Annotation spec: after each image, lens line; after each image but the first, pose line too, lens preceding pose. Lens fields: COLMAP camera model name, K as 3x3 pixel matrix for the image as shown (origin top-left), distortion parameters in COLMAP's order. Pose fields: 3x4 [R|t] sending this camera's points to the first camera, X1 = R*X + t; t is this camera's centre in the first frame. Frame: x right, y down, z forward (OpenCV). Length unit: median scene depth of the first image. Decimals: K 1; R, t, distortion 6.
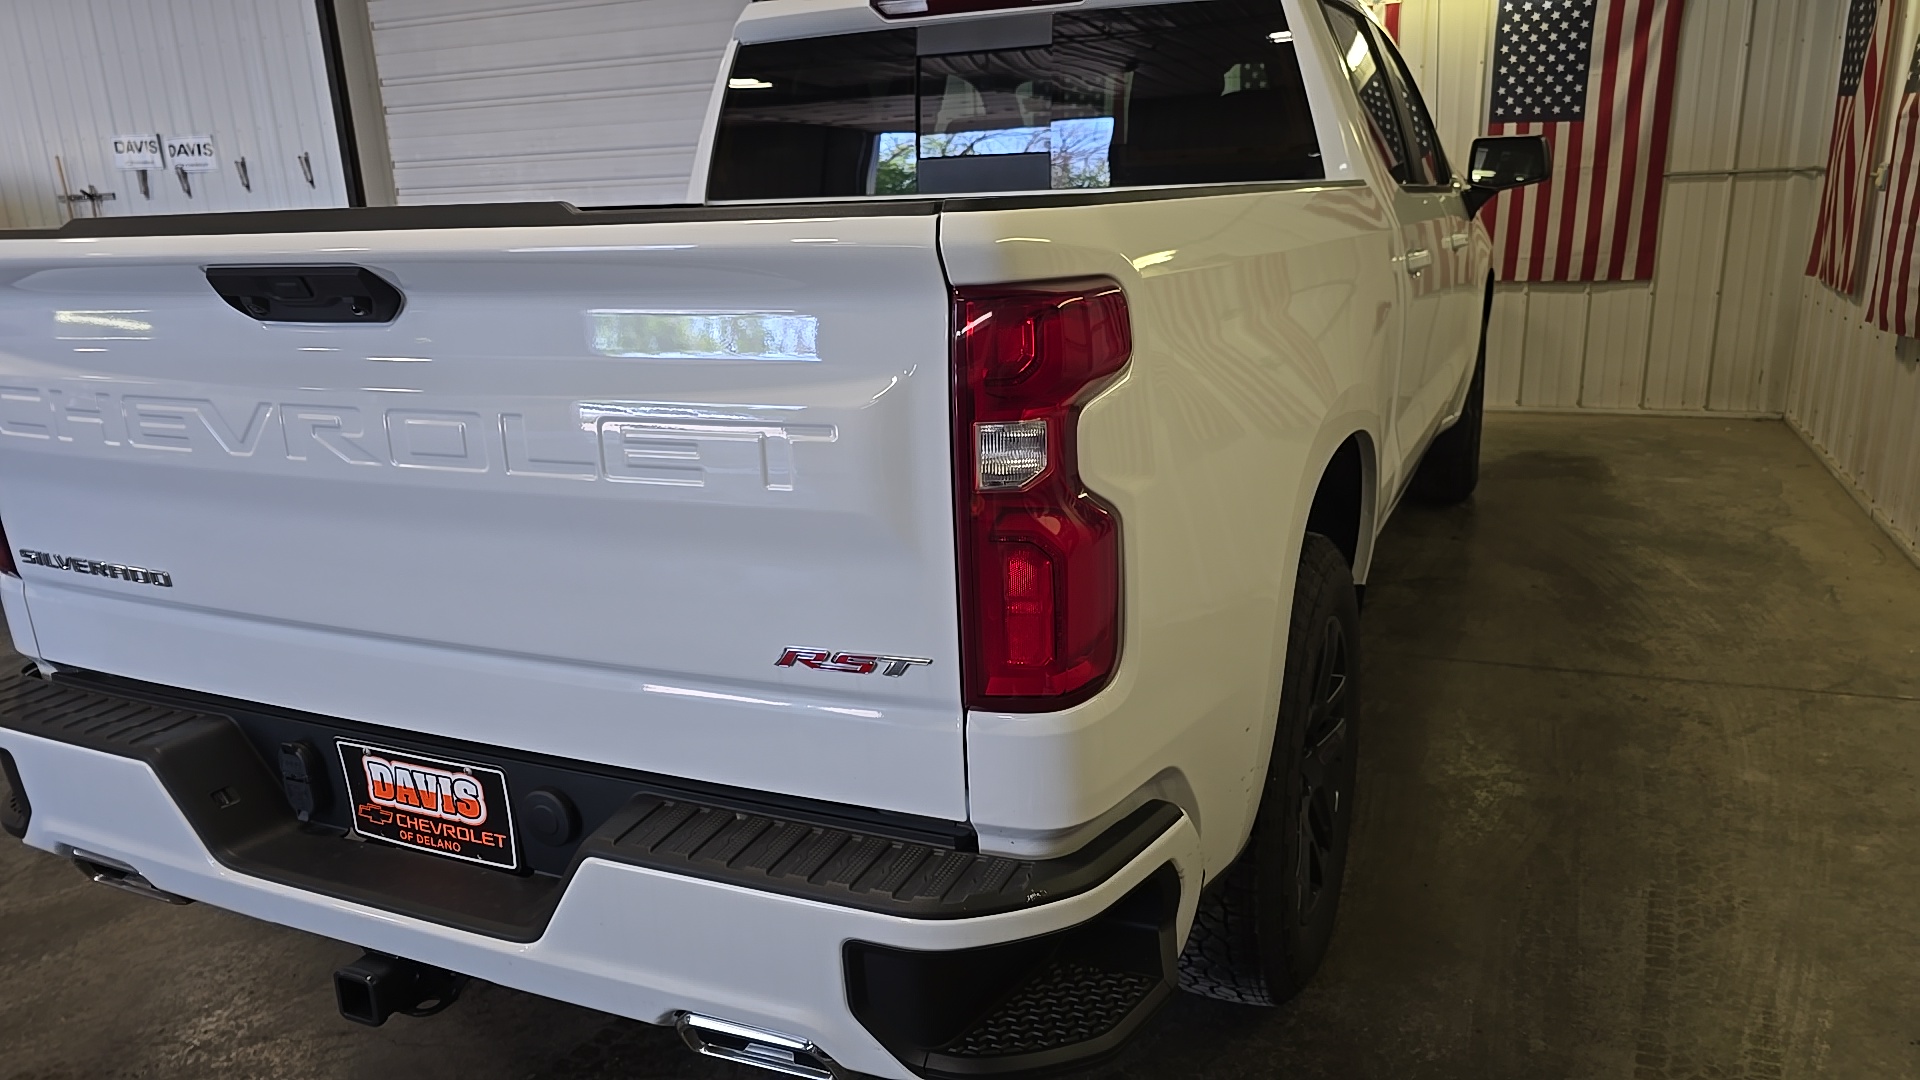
lens RADIAL K [[1296.3, 0, 955.7], [0, 1296.3, 537.8], [0, 0, 1]] dist [0.029117, -0.028564]
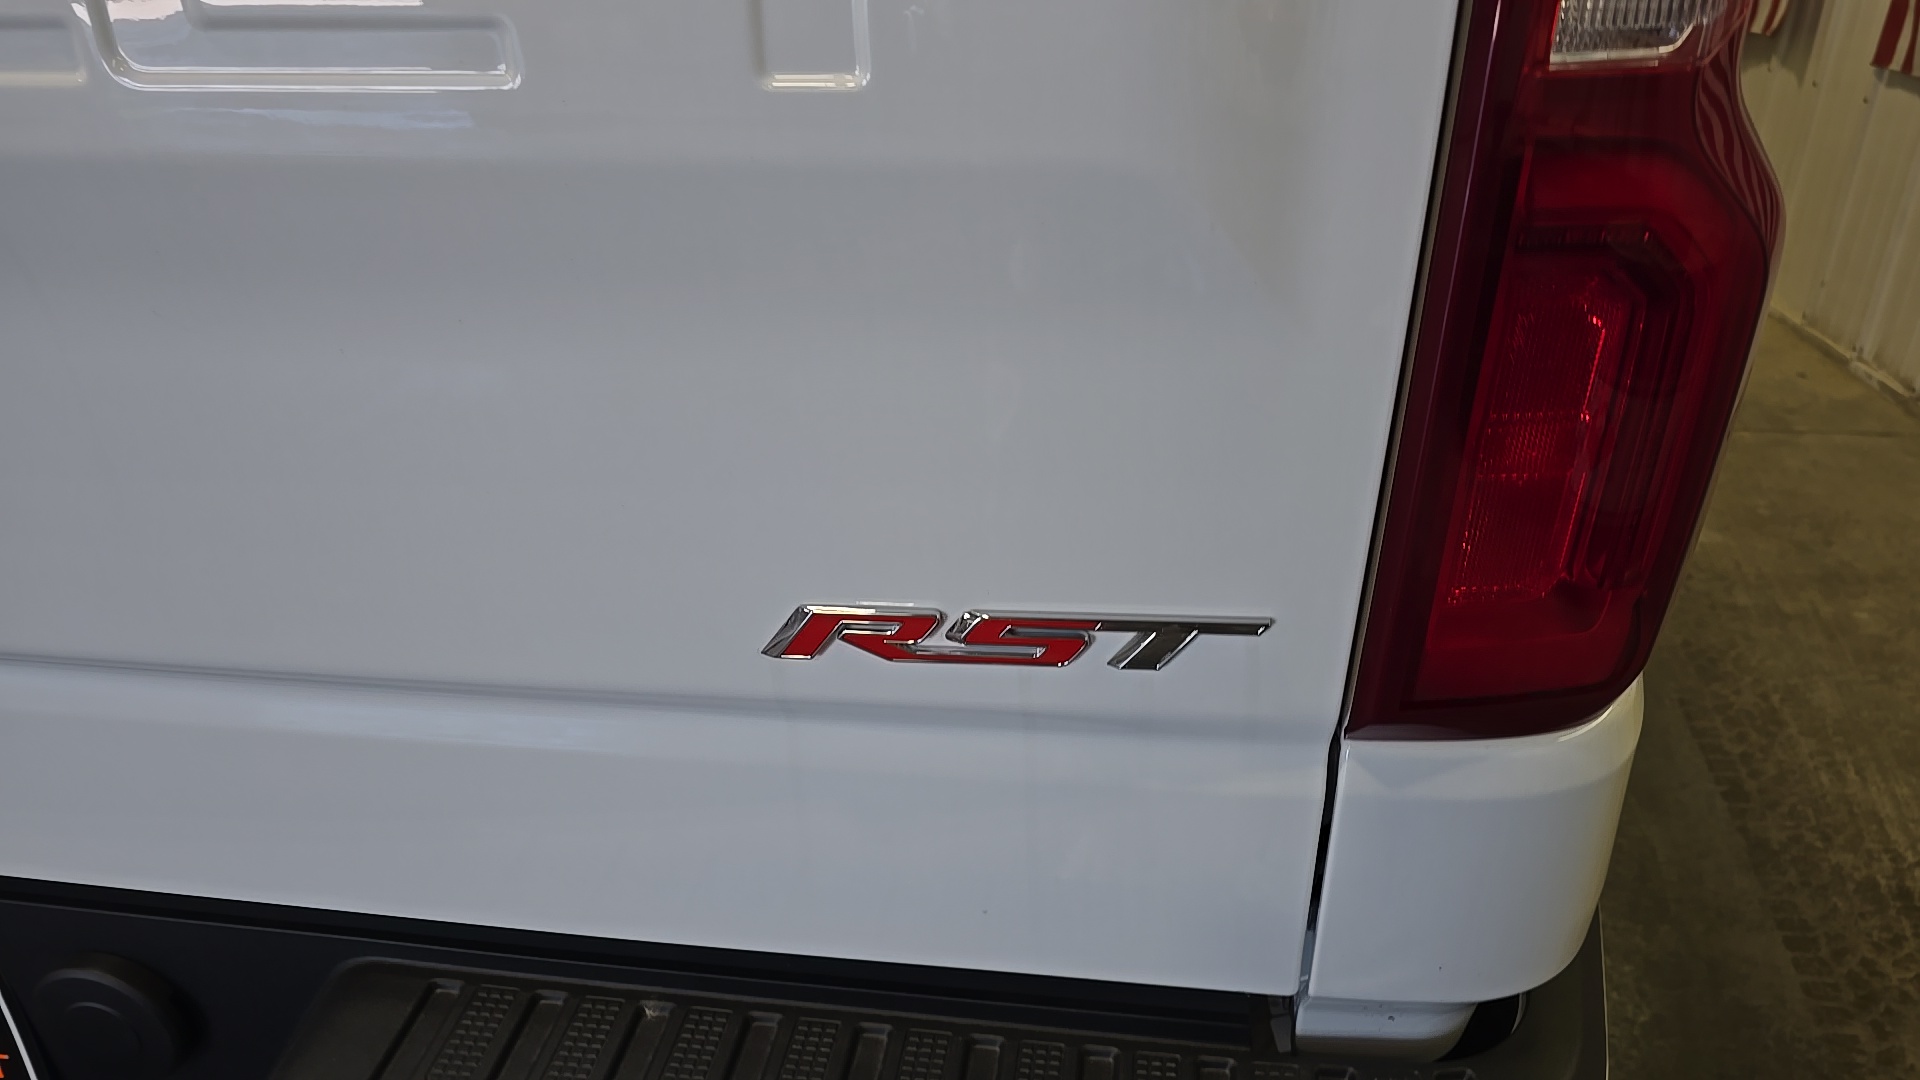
lens RADIAL K [[1296.3, 0, 955.7], [0, 1296.3, 537.8], [0, 0, 1]] dist [0.029117, -0.028564]
pose [[0.962814, -0.090262, 0.254643, -0.144073], [0.042871, 0.981641, 0.185859, 0.004516], [-0.266744, -0.168031, 0.949007, 0.544999]]
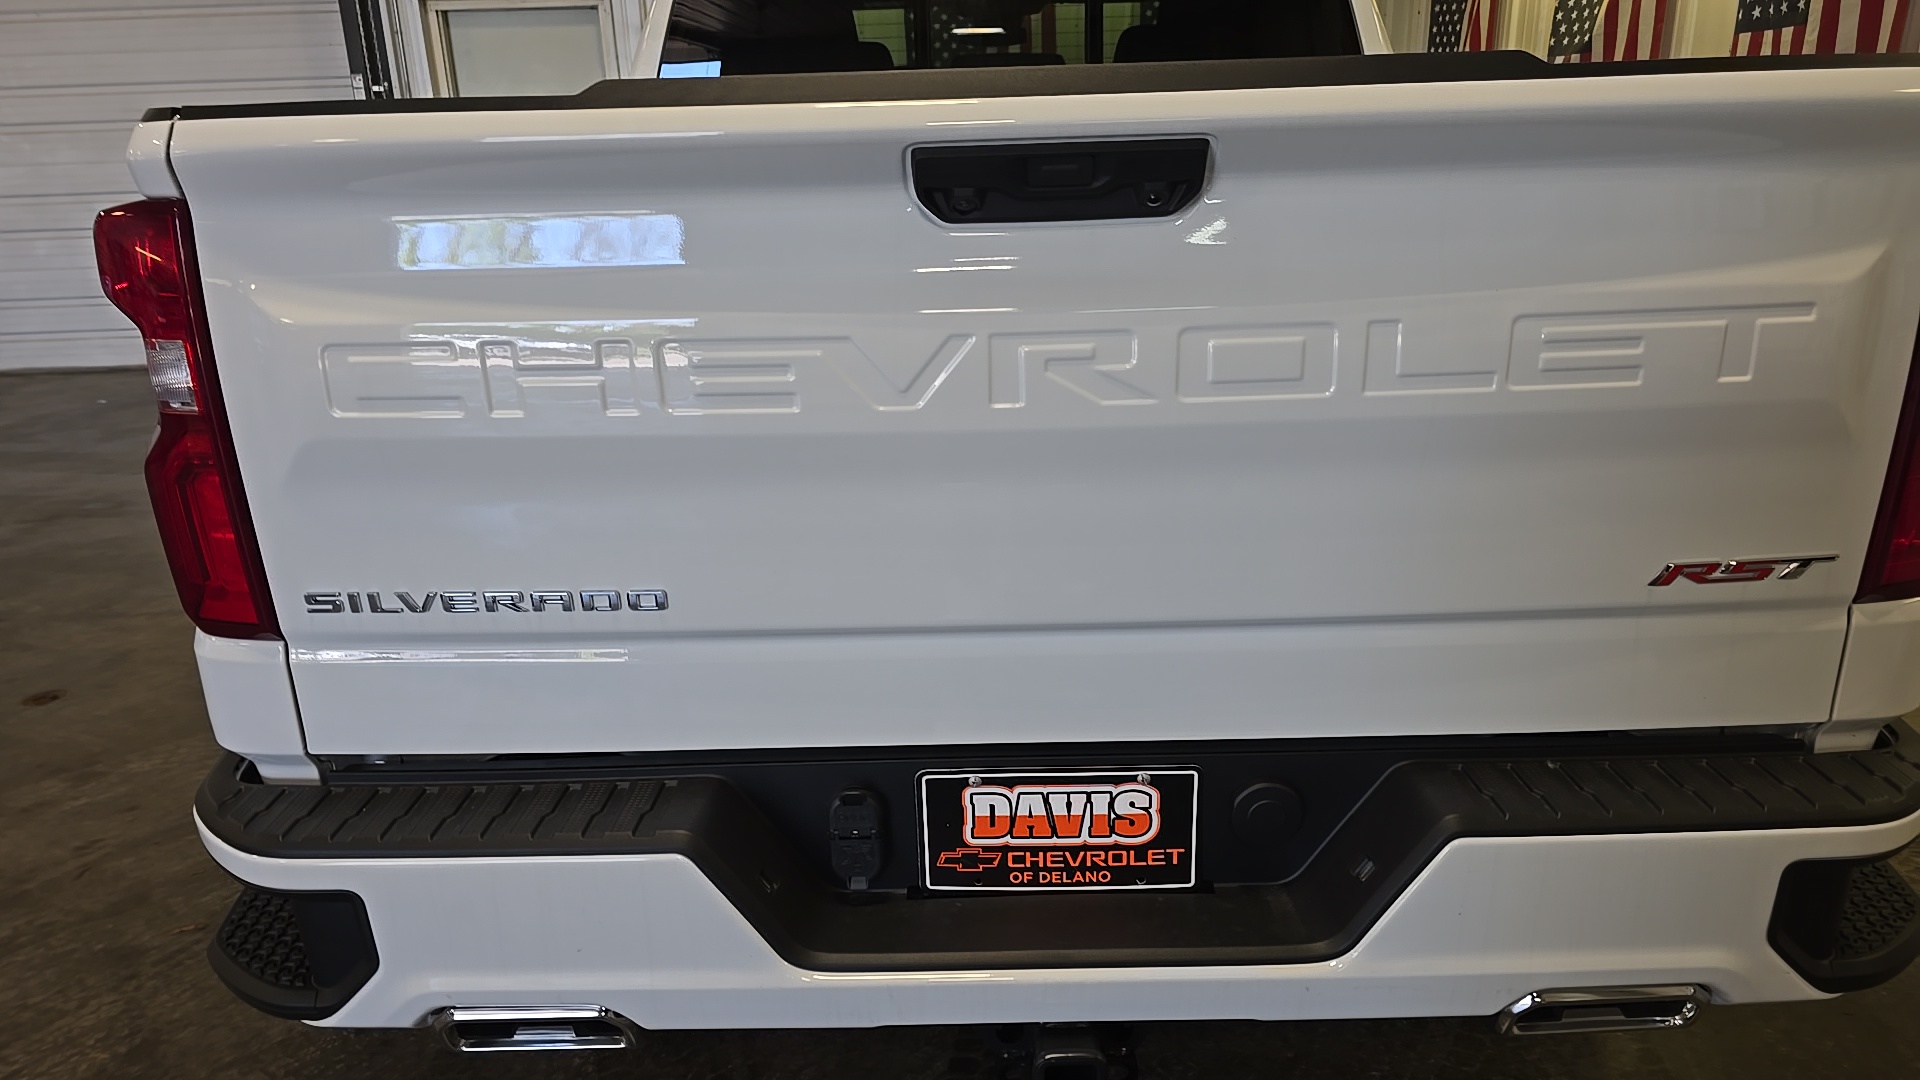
lens RADIAL K [[1239.2, 0, 962.1], [0, 1239.2, 472.8], [0, 0, 1]] dist [0.101948, -0.144648]
pose [[0.920070, -0.115422, 0.374366, -0.710785], [0.102372, 0.993245, 0.054632, -0.057559], [-0.378143, -0.011941, 0.925670, 0.323096]]
